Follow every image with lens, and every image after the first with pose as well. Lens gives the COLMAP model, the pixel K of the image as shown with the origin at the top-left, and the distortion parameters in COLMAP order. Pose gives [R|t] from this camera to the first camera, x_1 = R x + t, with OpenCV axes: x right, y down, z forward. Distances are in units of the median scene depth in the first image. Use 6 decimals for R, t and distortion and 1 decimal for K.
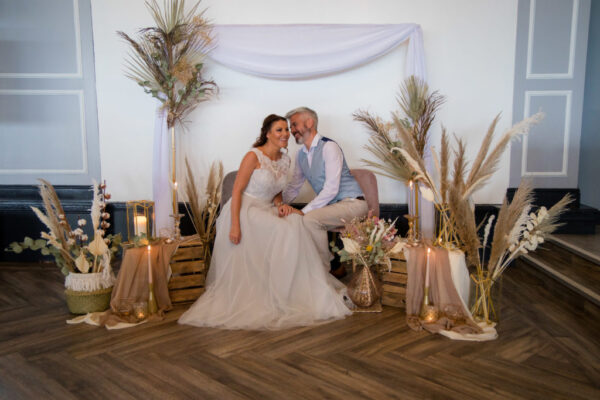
lens RADIAL K [[557.0, 0, 300.0], [0, 557.0, 200.0], [0, 0, 1]] dist [0.017024, 0.008353]
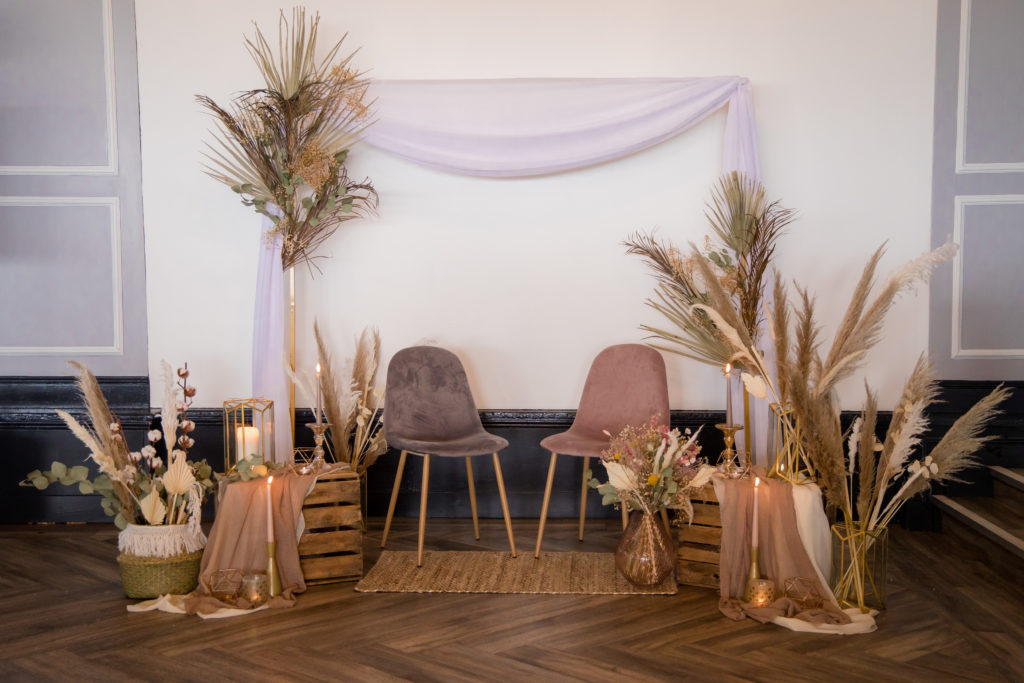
lens RADIAL K [[1412.7, 0, 512.0], [0, 1412.7, 341.5], [0, 0, 1]] dist [0.223640, 0.019273]
pose [[0.999985, -0.002452, 0.004844, -0.026785], [0.002759, 0.997915, -0.064489, 0.037515], [-0.004675, 0.064501, 0.997907, -0.455107]]
